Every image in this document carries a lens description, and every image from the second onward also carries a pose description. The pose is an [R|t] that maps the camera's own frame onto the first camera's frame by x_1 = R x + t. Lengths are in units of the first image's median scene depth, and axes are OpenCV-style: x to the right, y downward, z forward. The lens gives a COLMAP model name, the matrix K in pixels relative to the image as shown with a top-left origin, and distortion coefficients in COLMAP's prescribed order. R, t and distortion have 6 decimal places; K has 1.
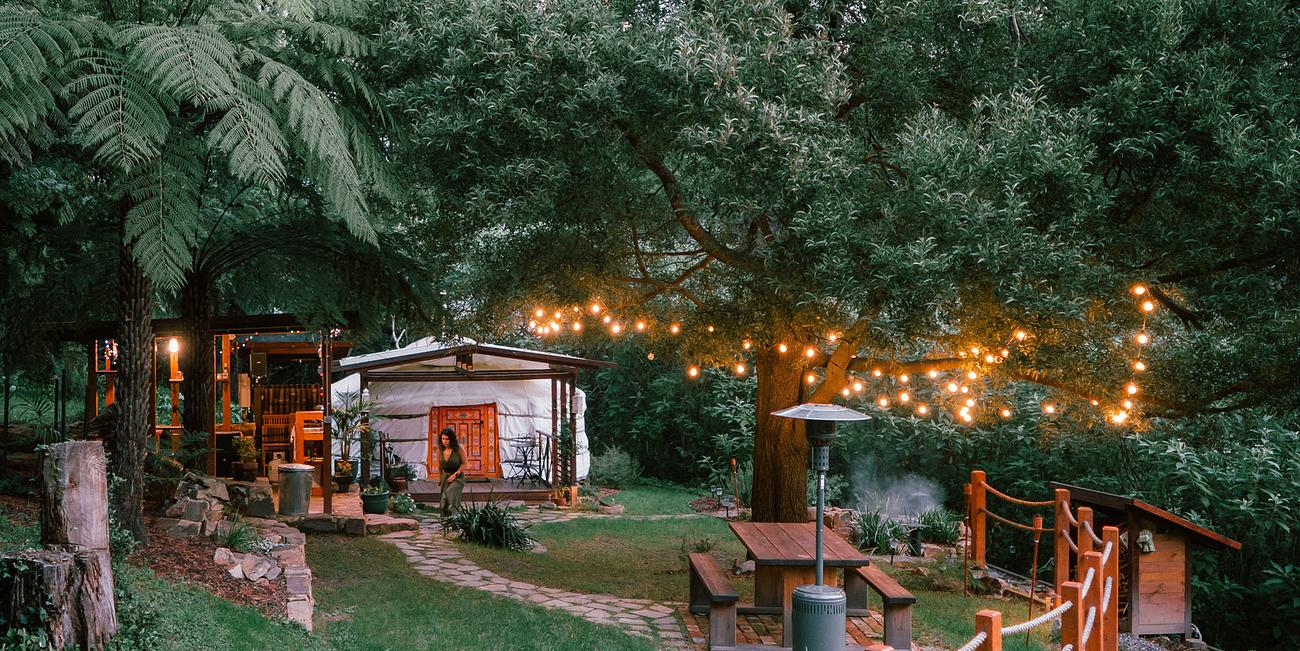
lens RADIAL K [[1299.9, 0, 654.7], [0, 1299.9, 330.9], [0, 0, 1]] dist [-0.012213, 0.004861]
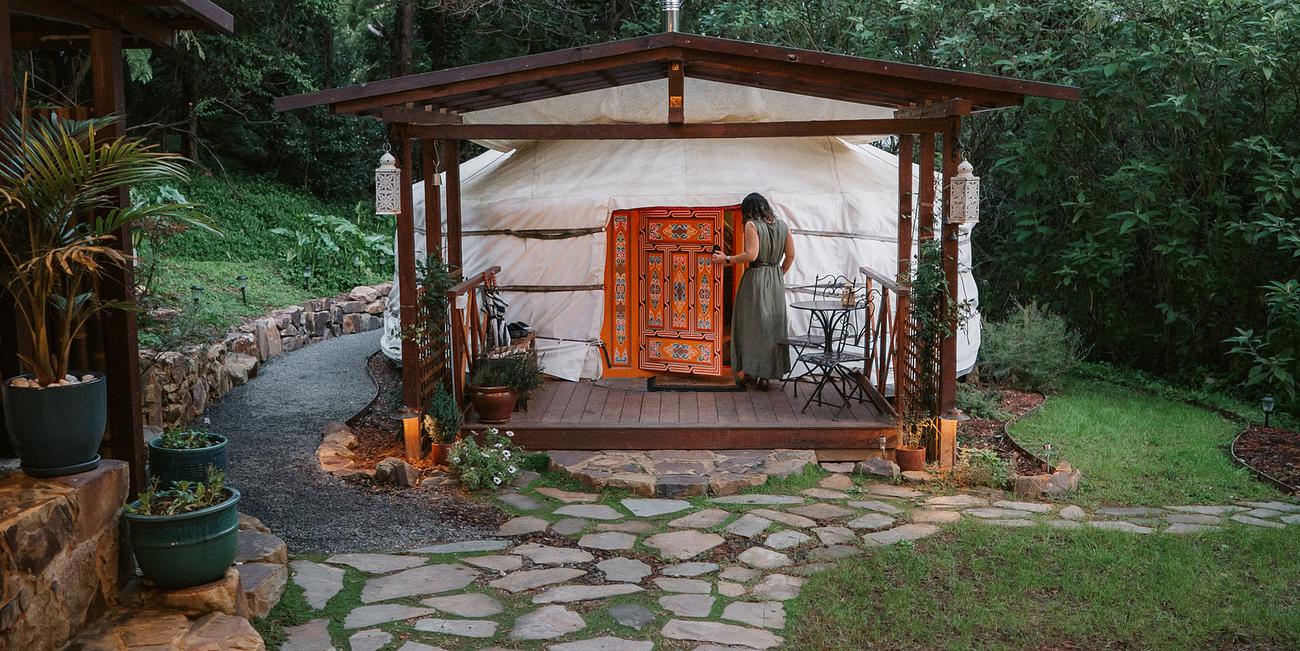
lens RADIAL K [[1252.0, 0, 648.6], [0, 1252.0, 388.8], [0, 0, 1]] dist [-0.002721, -0.001560]
pose [[0.958667, 0.037495, -0.282051, -0.040560], [0.011931, 0.985110, 0.171510, 0.044690], [0.284282, -0.167786, 0.943945, 0.591201]]
